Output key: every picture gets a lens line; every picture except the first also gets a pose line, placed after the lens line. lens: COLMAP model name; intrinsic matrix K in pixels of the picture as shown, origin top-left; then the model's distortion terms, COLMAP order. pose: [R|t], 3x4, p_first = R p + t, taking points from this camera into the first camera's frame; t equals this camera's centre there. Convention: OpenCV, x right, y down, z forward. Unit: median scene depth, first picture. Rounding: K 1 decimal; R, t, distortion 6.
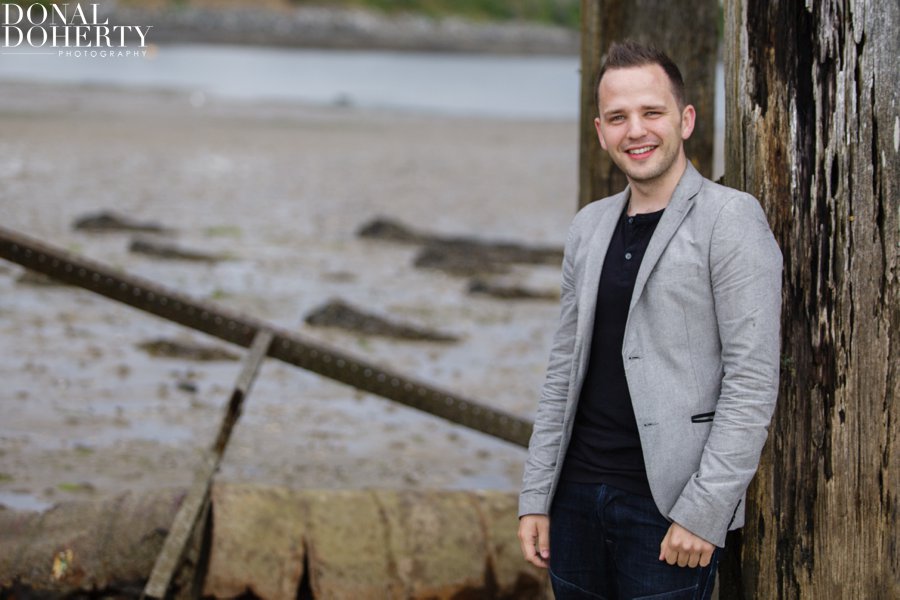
lens RADIAL K [[2667.5, 0, 450.0], [0, 2667.5, 299.5], [0, 0, 1]] dist [-0.181422, 0.000000]
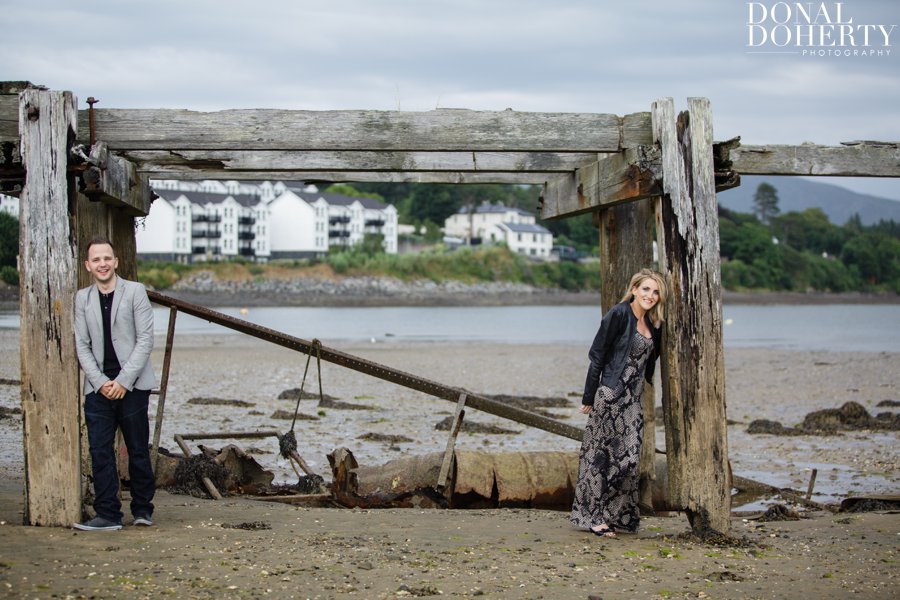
lens RADIAL K [[1864.7, 0, 449.6], [0, 1864.7, 300.9], [0, 0, 1]] dist [-0.190112, 0.000000]
pose [[0.999120, -0.041855, -0.002802, -0.137868], [0.041406, 0.994701, -0.094100, 0.157372], [0.006726, 0.093902, 0.995559, -1.174177]]
